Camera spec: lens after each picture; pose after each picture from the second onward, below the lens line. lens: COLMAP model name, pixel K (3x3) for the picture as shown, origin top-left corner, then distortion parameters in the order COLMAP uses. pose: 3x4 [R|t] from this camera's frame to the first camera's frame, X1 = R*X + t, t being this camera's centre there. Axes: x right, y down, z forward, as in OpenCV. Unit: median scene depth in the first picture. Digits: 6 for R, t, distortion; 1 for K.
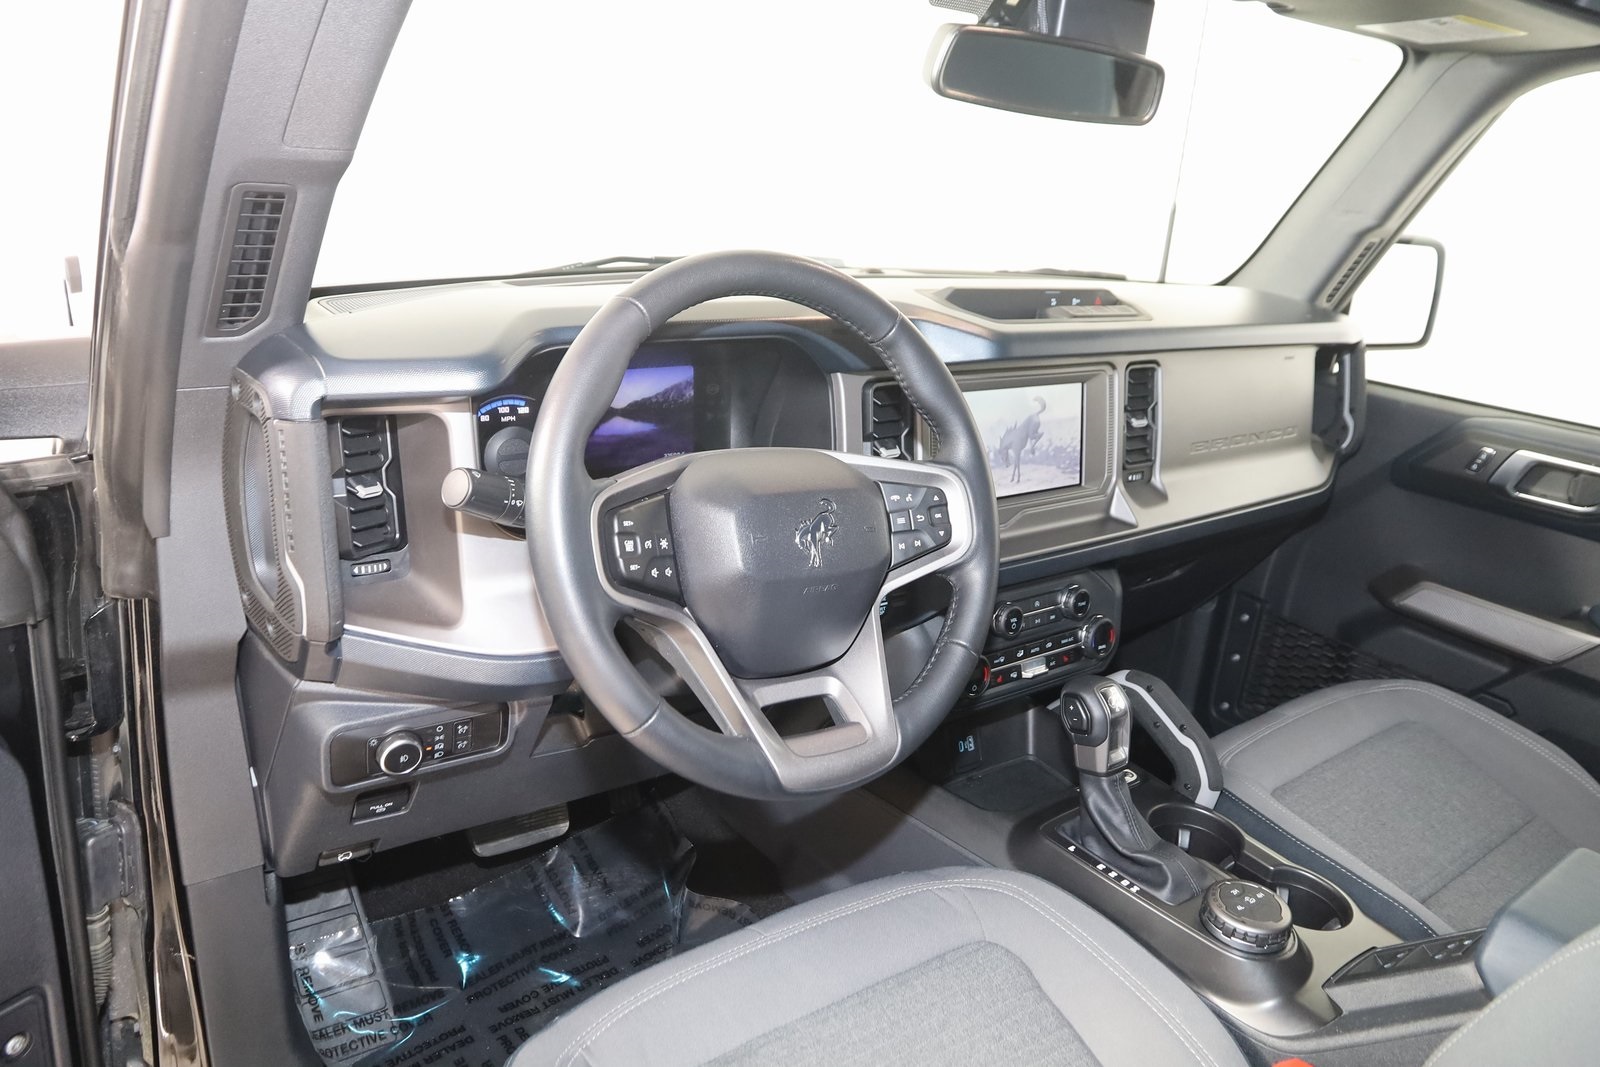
lens RADIAL K [[1108.0, 0, 773.7], [0, 1108.0, 506.5], [0, 0, 1]] dist [-0.104320, 0.059805]
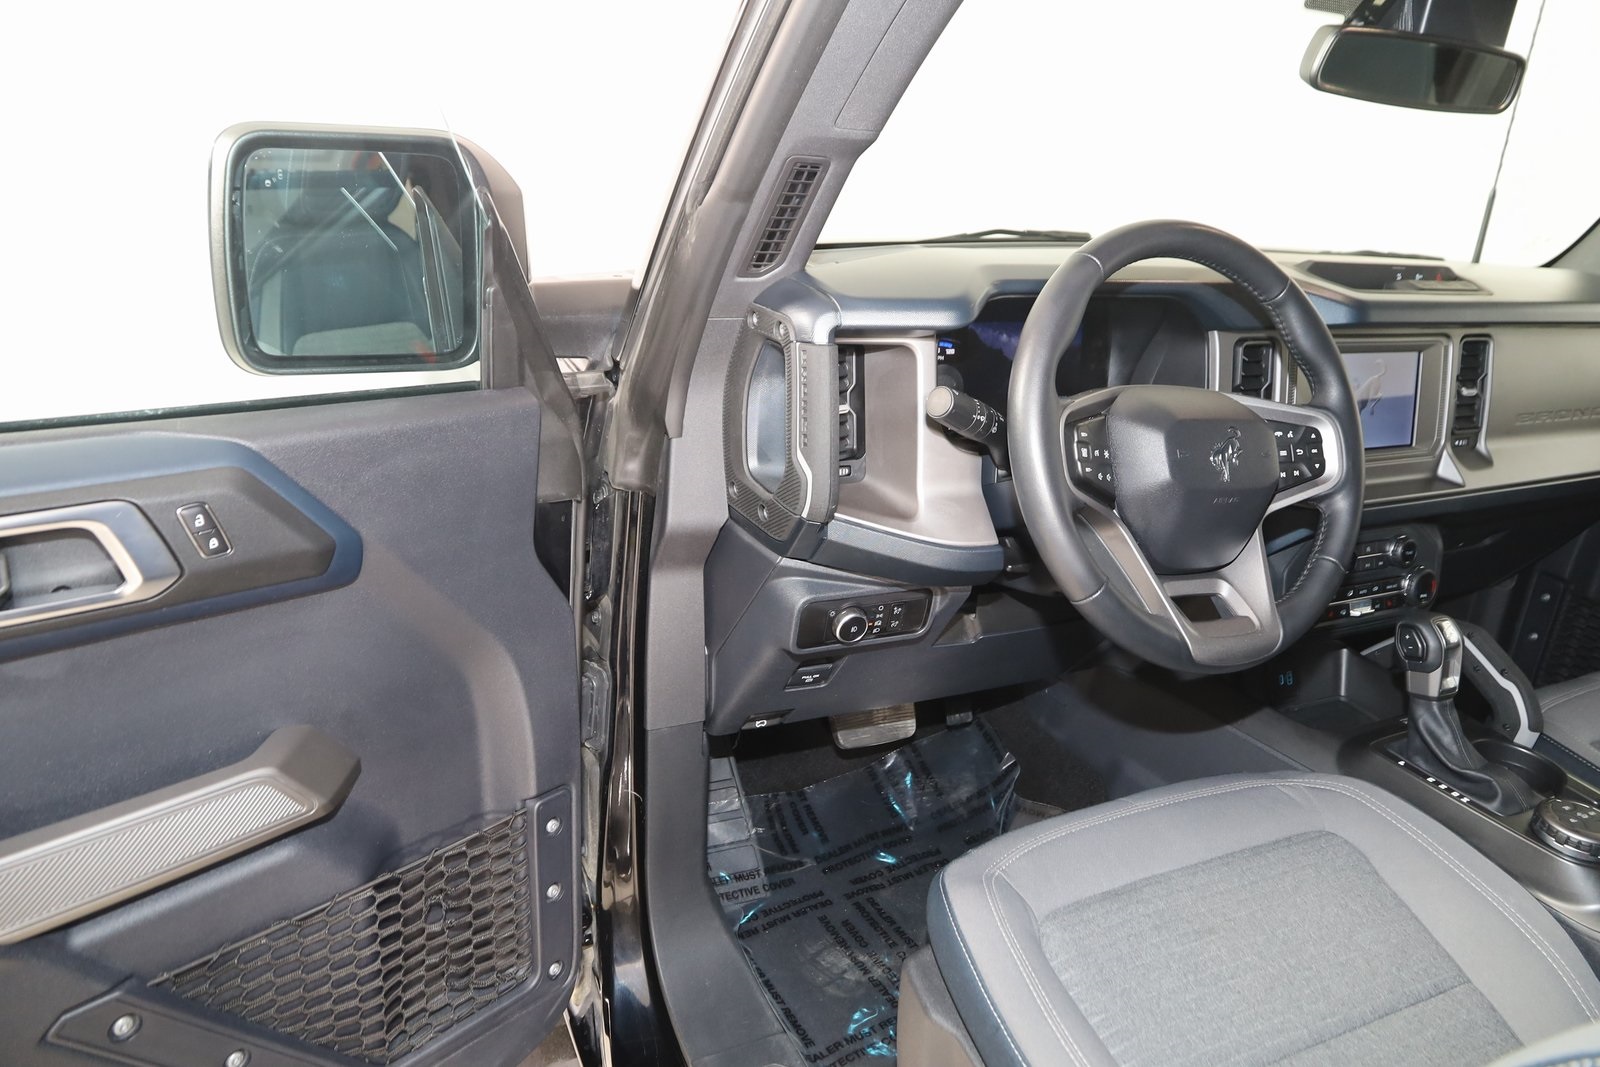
lens RADIAL K [[1108.0, 0, 792.5], [0, 1108.0, 504.9], [0, 0, 1]] dist [-0.104320, 0.059805]
pose [[0.983478, 0.049327, -0.174180, -0.166819], [-0.047781, 0.998772, 0.013060, 0.066748], [0.174610, -0.004521, 0.984627, -0.197024]]
